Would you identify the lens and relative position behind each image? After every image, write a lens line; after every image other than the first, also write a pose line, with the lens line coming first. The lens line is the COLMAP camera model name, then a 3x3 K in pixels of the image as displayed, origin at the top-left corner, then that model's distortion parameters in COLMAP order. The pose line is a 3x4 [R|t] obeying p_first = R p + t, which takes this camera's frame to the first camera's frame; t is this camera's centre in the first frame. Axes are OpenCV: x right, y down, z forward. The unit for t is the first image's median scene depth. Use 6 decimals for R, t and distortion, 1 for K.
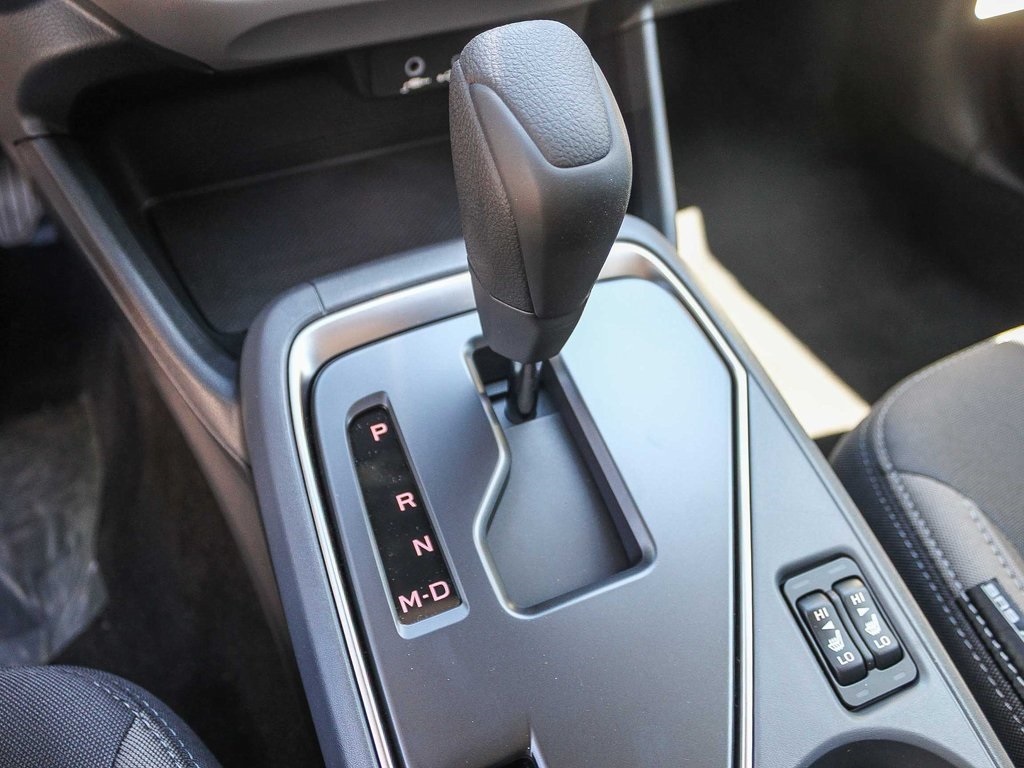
lens RADIAL K [[934.7, 0, 512.0], [0, 934.7, 384.0], [0, 0, 1]] dist [-0.006439, -0.008637]
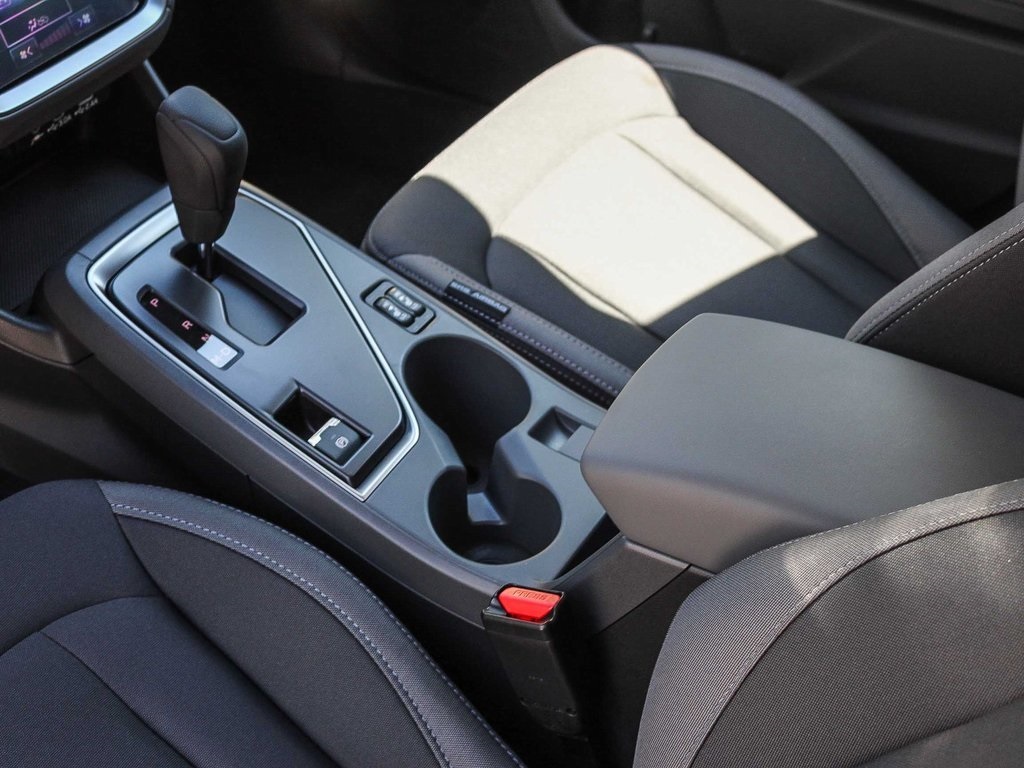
lens RADIAL K [[1766.6, 0, 512.0], [0, 1766.6, 384.0], [0, 0, 1]] dist [-0.033412, -0.085095]
pose [[0.809043, -0.355768, 0.467844, -1.311429], [0.397770, 0.917433, 0.009791, 0.463104], [-0.432699, 0.178173, 0.883757, -2.511869]]
